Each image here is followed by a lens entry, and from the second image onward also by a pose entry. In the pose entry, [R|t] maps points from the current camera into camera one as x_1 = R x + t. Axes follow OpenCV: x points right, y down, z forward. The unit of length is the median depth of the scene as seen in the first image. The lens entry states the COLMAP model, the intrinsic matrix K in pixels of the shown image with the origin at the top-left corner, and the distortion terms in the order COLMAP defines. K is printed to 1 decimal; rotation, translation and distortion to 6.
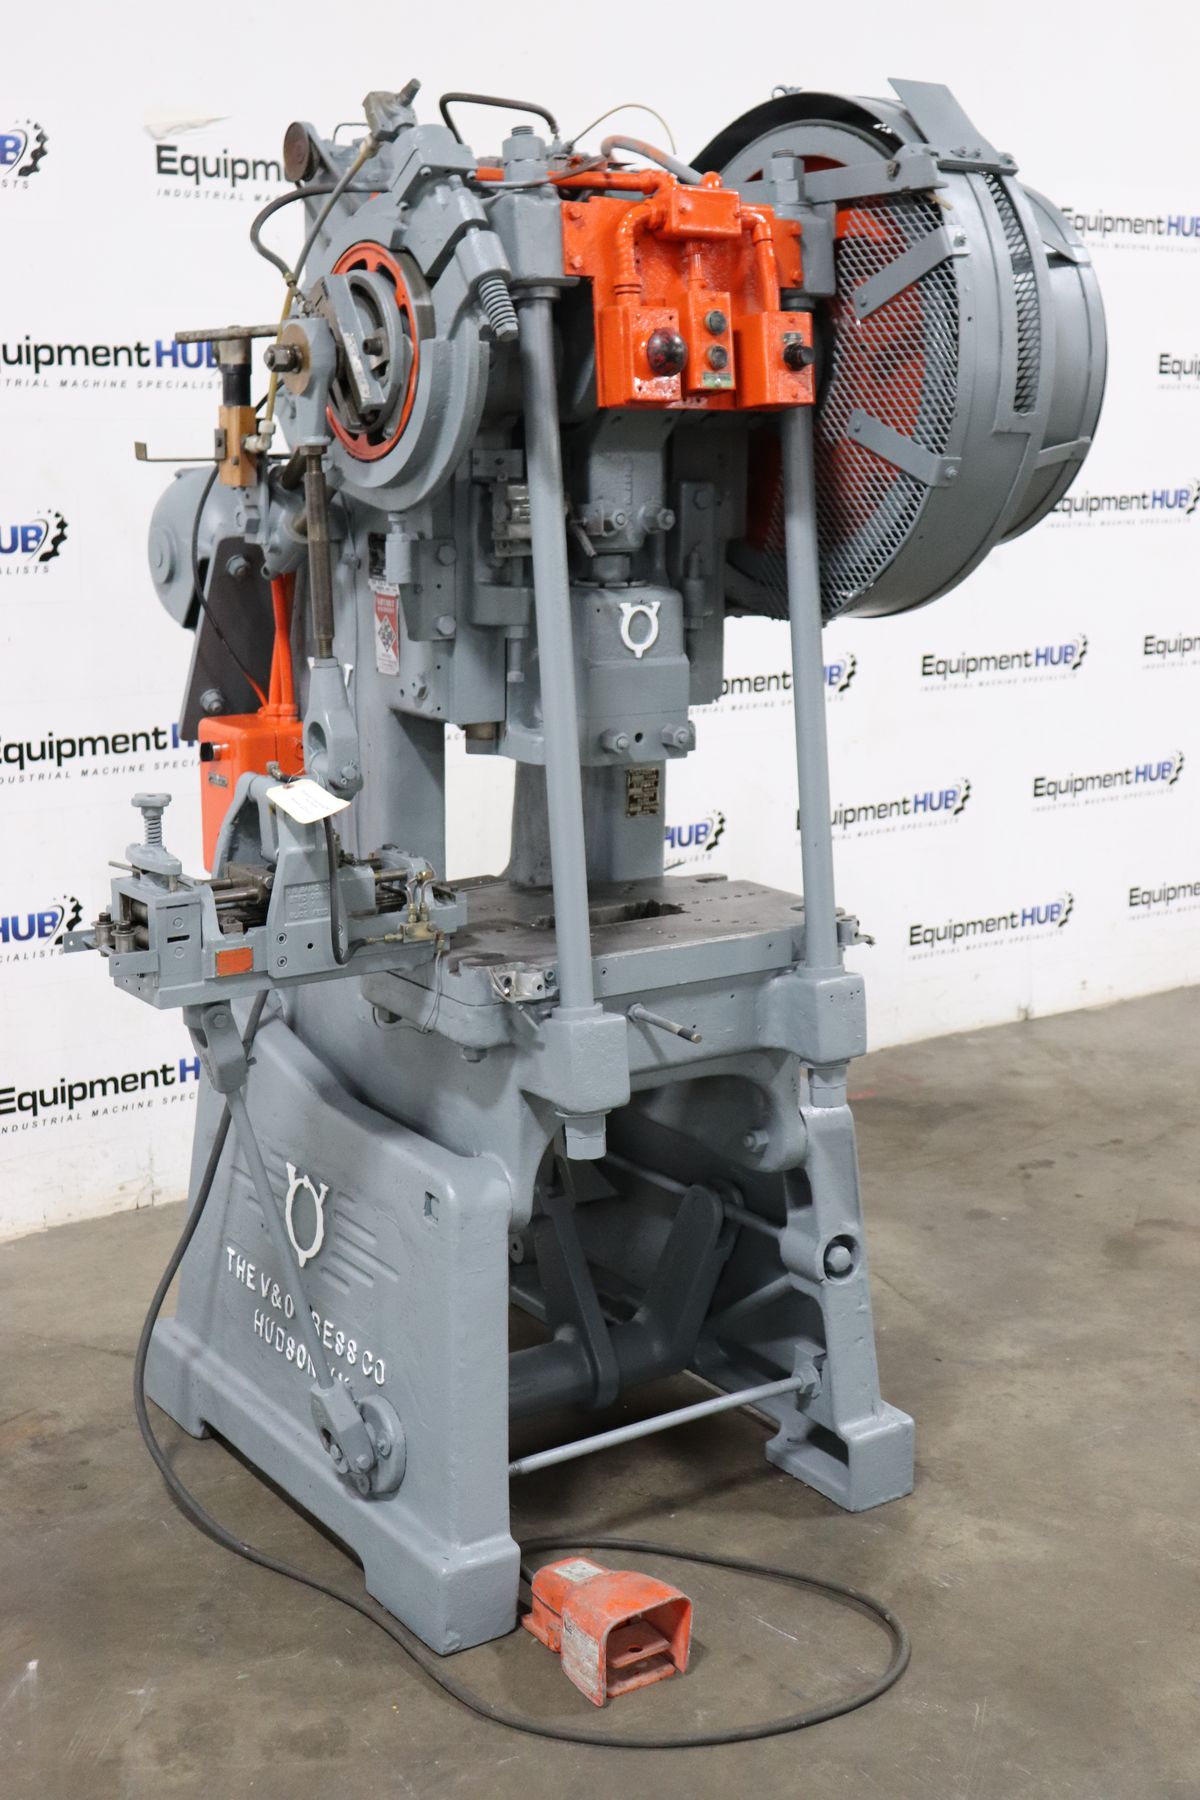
lens RADIAL K [[2223.0, 0, 600.0], [0, 2223.0, 900.0], [0, 0, 1]] dist [-0.011911, -0.003269]
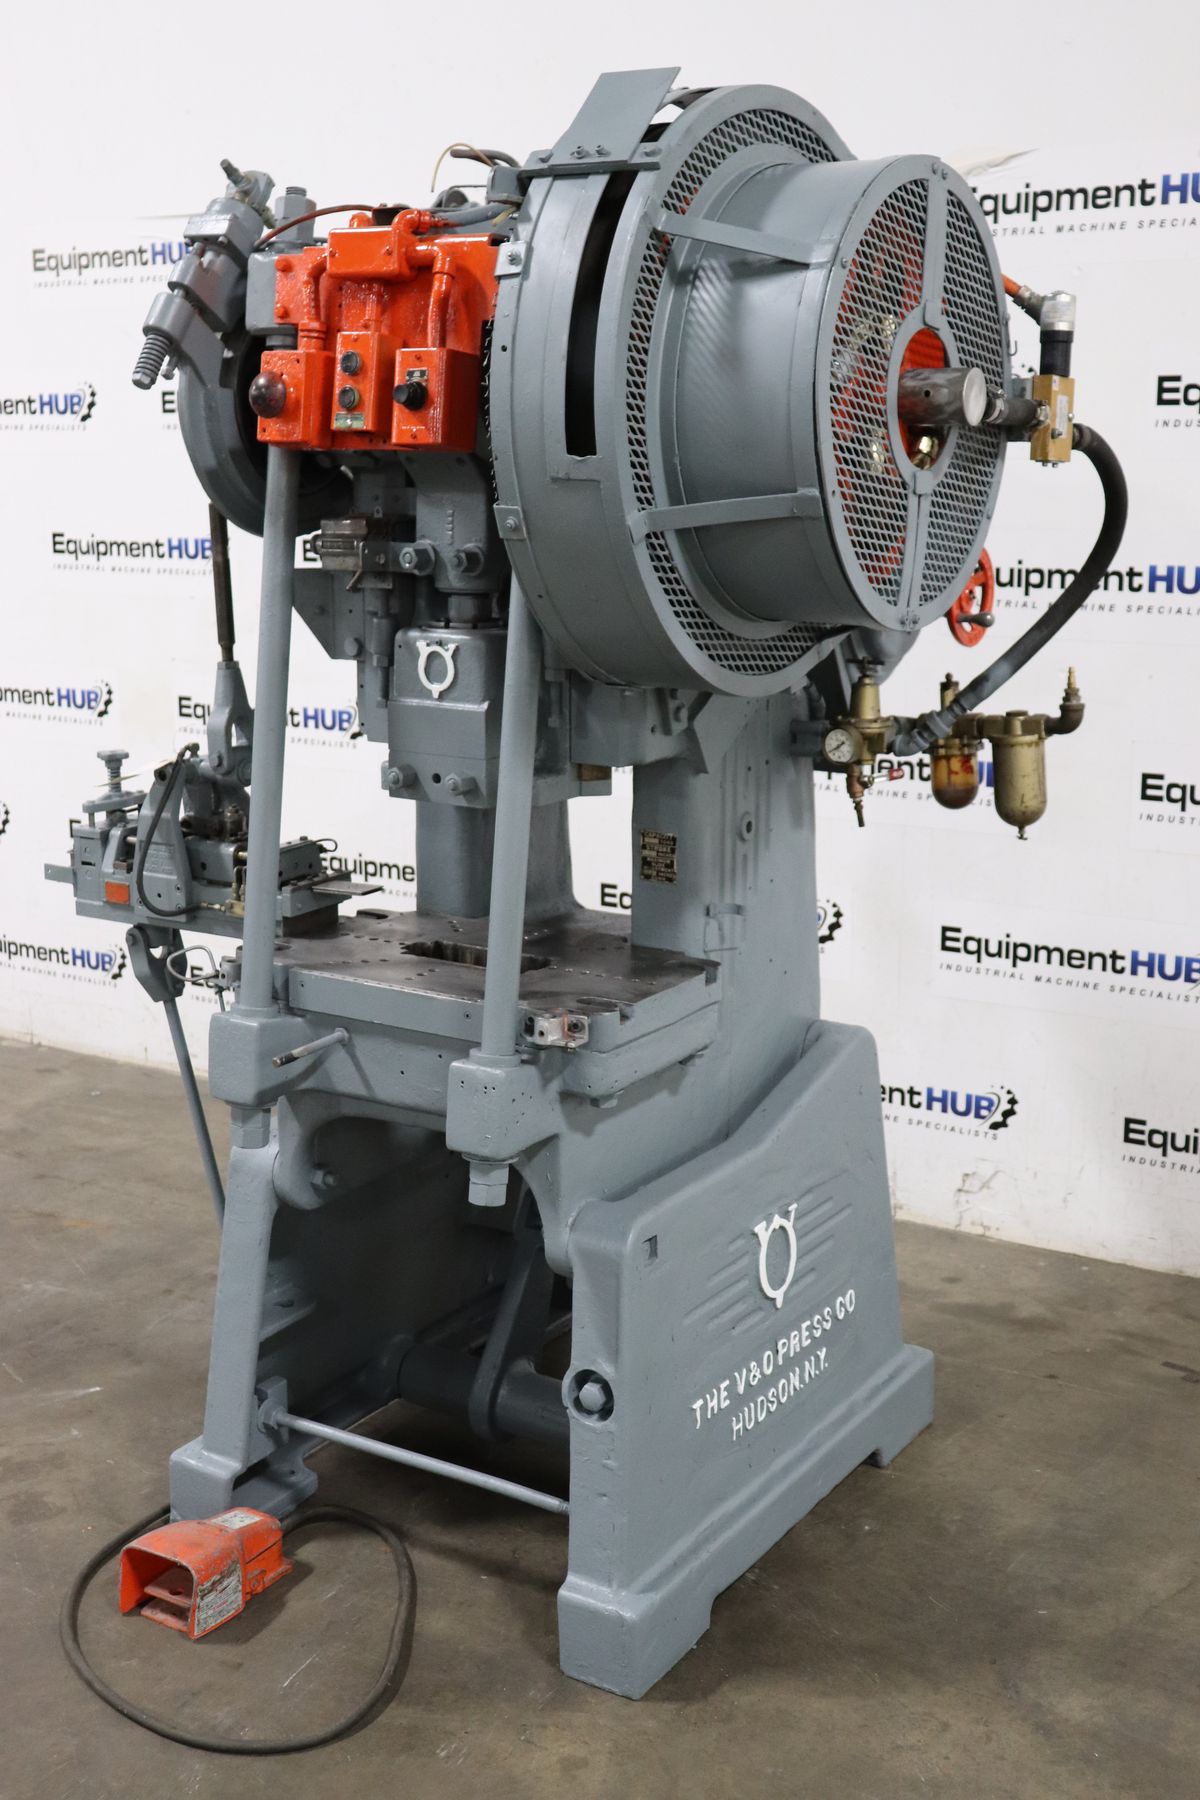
lens RADIAL K [[2127.5, 0, 600.0], [0, 2127.5, 900.0], [0, 0, 1]] dist [0.002322, -0.006717]
pose [[0.402886, 0.193892, -0.894477, 0.912970], [-0.202779, 0.971925, 0.119345, -0.148377], [0.892504, 0.133299, 0.430892, 0.658109]]
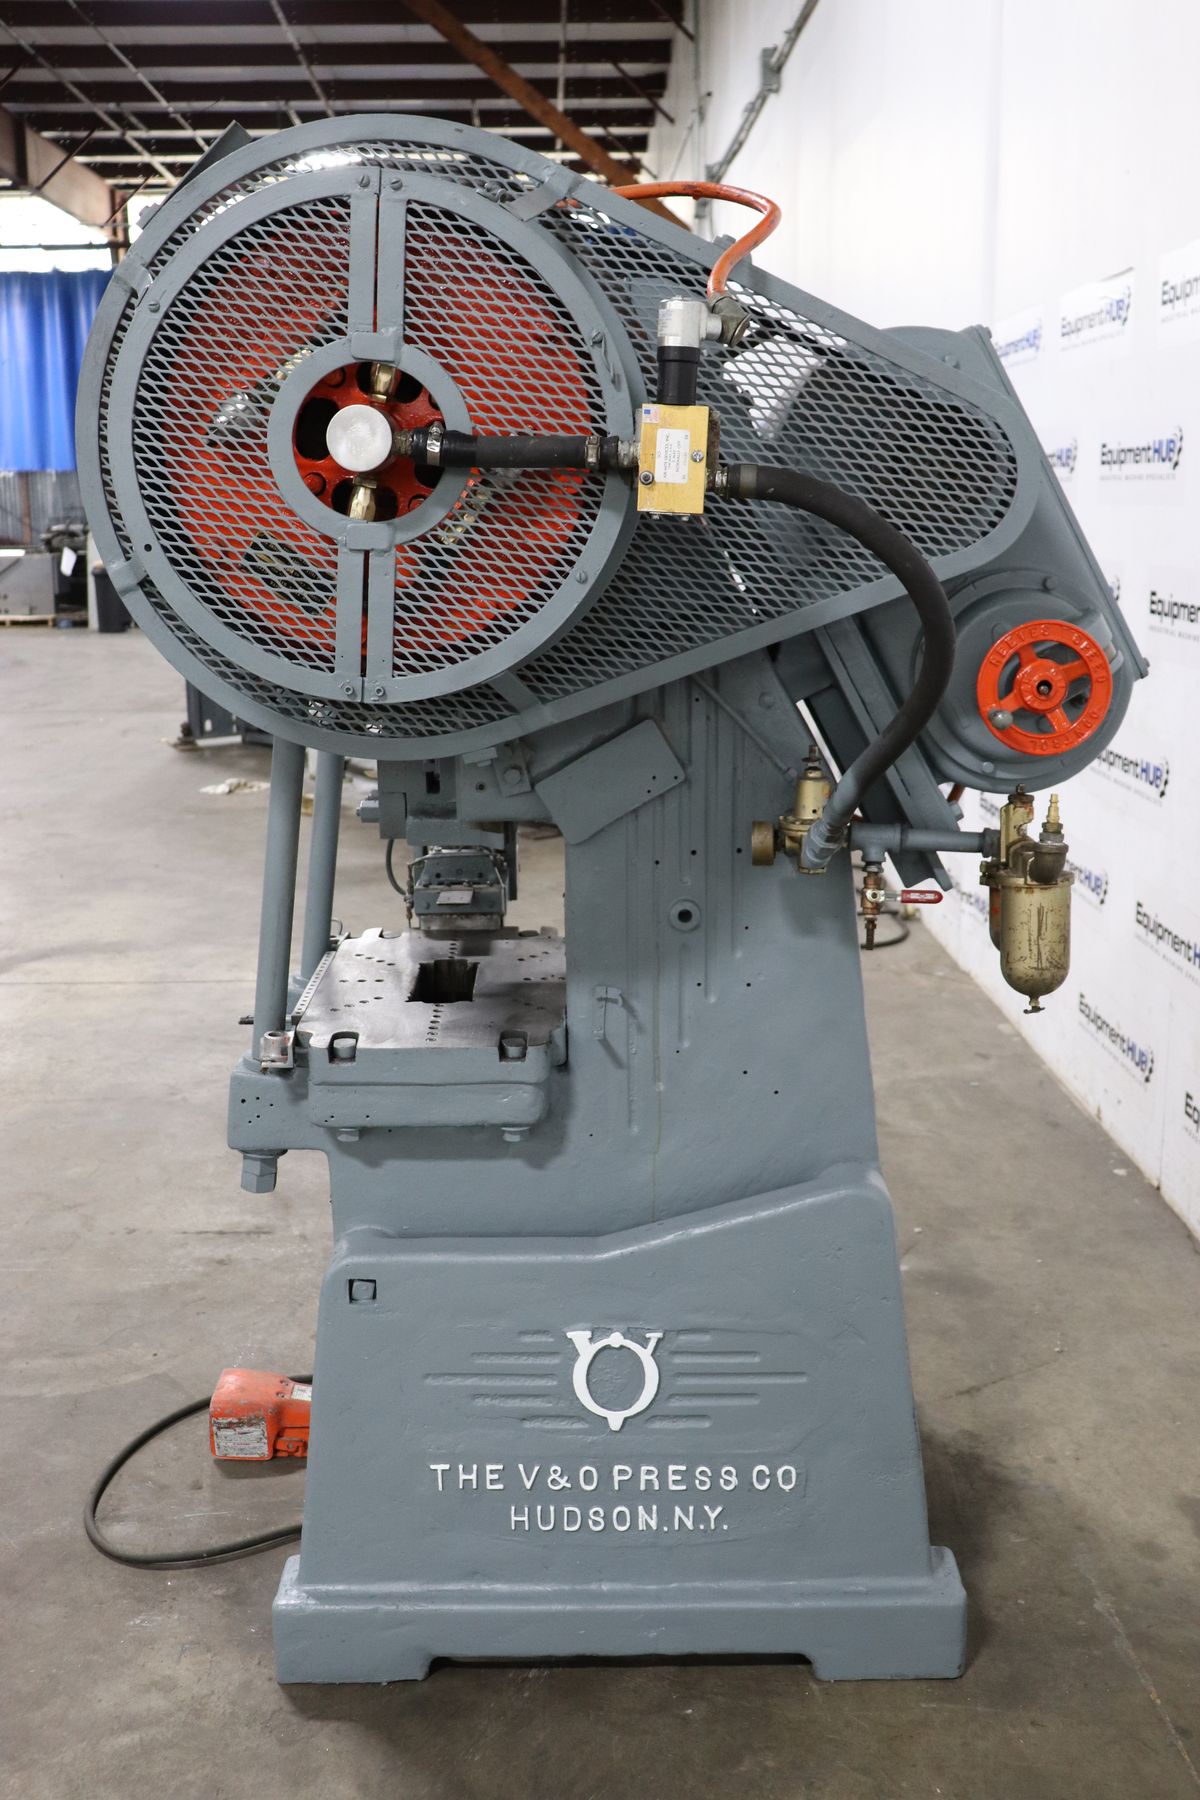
lens RADIAL K [[1783.5, 0, 600.0], [0, 1783.5, 900.0], [0, 0, 1]] dist [-0.131604, 0.205368]
pose [[-0.560127, 0.189516, -0.806437, 0.659577], [-0.180354, 0.922232, 0.341996, -0.340821], [0.808536, 0.337005, -0.482387, 1.507138]]
